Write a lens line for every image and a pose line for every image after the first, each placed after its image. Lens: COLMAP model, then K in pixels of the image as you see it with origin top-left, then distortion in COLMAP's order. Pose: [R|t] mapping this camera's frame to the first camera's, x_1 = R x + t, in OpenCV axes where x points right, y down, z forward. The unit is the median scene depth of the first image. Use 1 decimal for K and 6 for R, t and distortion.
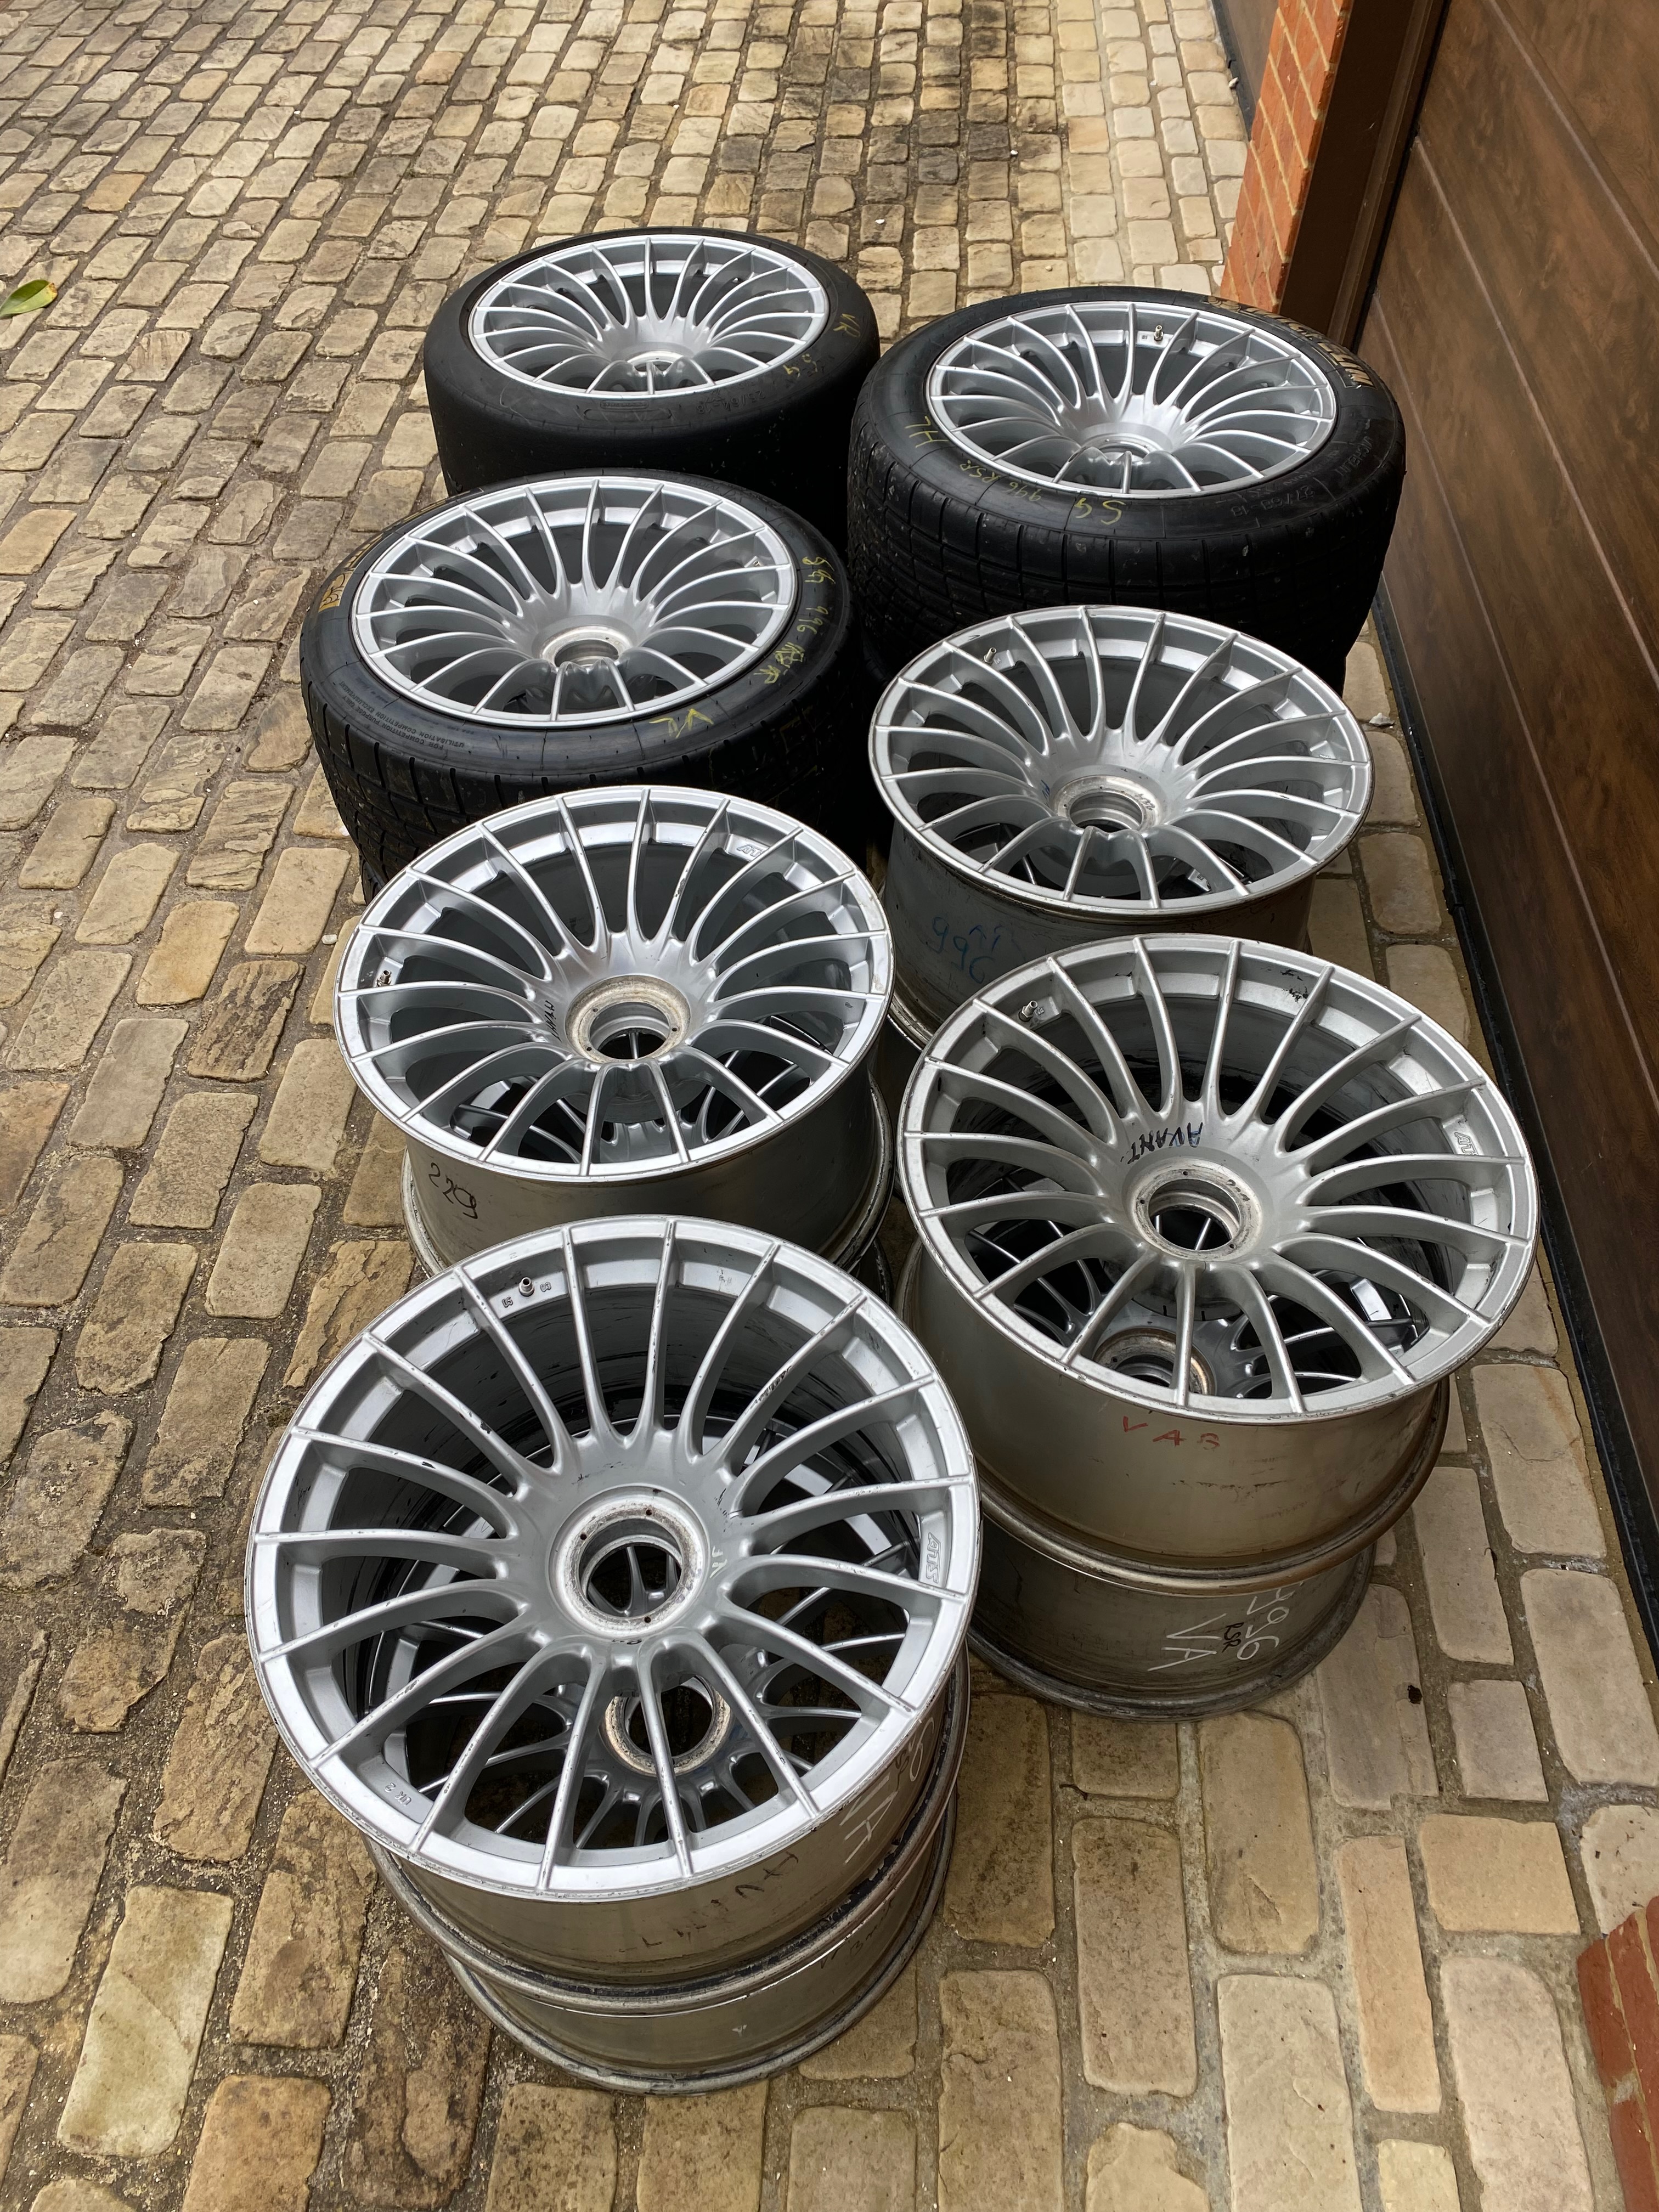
lens RADIAL K [[1680.1, 0, 809.6], [0, 1680.1, 1098.6], [0, 0, 1]] dist [0.015881, -0.012738]
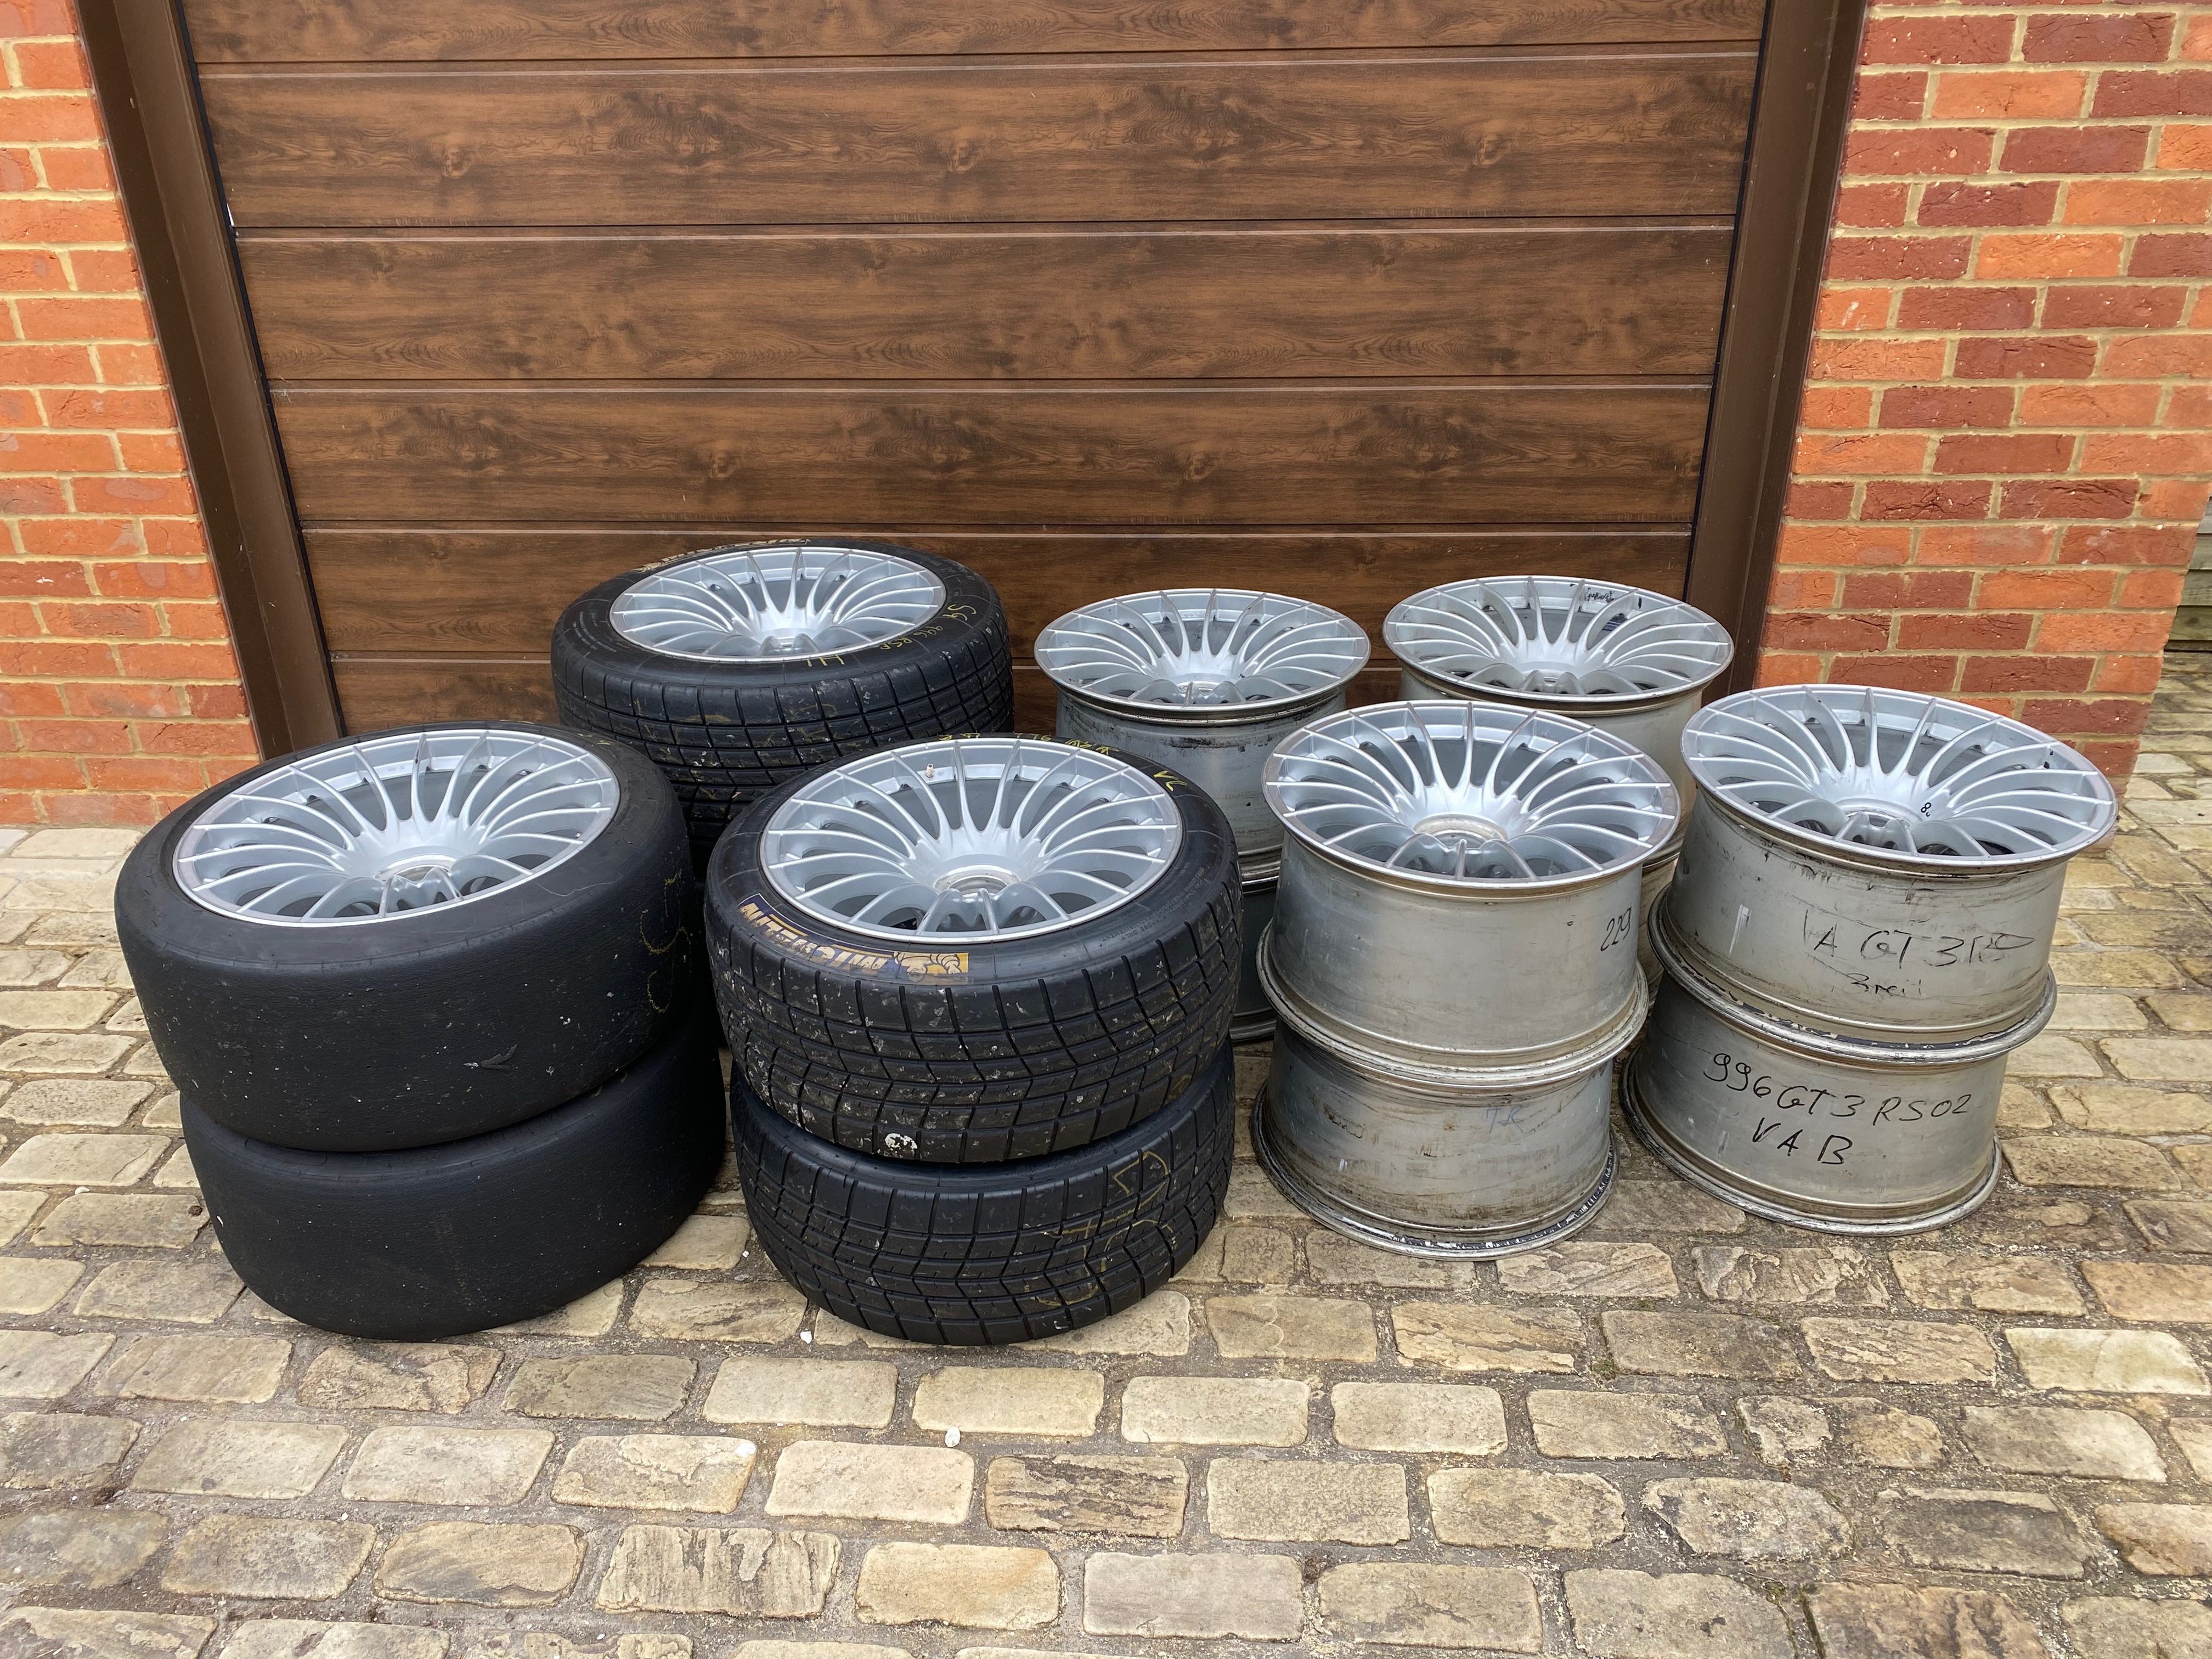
lens RADIAL K [[1680.1, 0, 1107.6], [0, 1680.1, 862.1], [0, 0, 1]] dist [0.015881, -0.012738]
pose [[-0.003611, -0.454329, 0.890827, -1.118392], [0.766564, 0.570801, 0.294221, -0.551270], [-0.642158, 0.683938, 0.346211, 0.611639]]
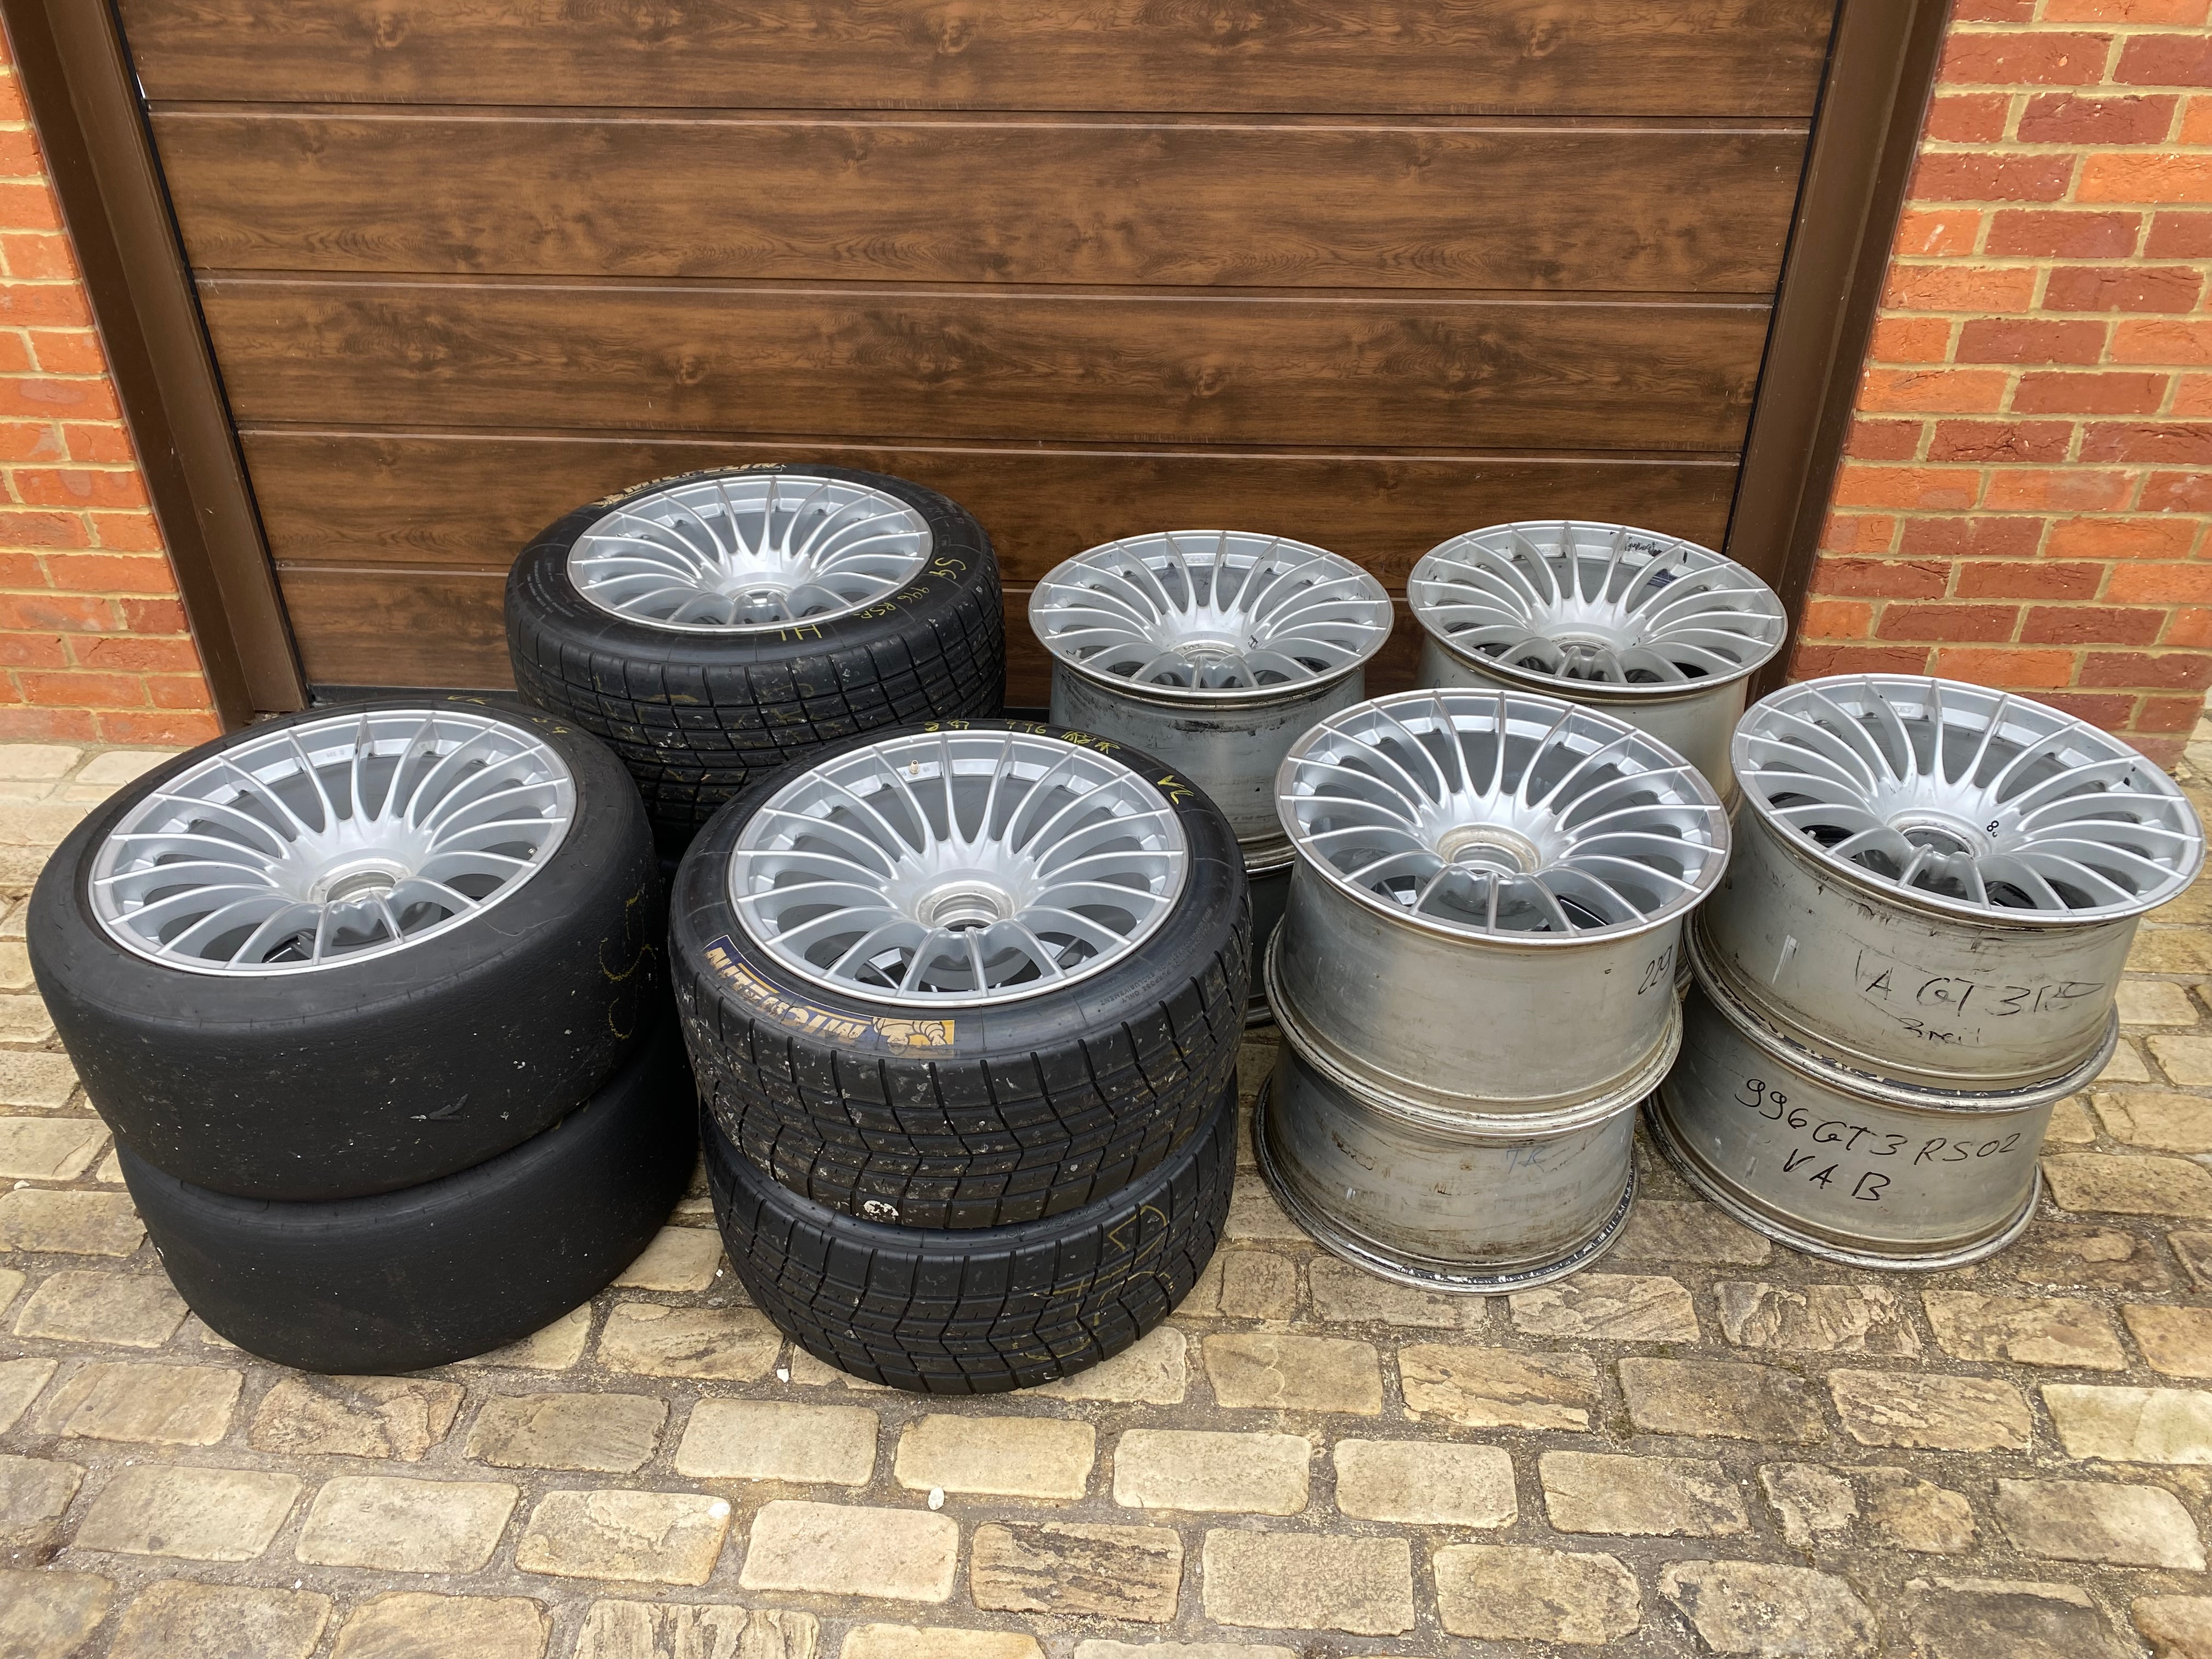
lens RADIAL K [[1680.1, 0, 1099.4], [0, 1680.1, 832.7], [0, 0, 1]] dist [0.015881, -0.012738]
pose [[0.002007, -0.546659, 0.837353, -0.970894], [0.758496, 0.546516, 0.354970, -0.608704], [-0.651674, 0.634417, 0.415735, 0.552982]]
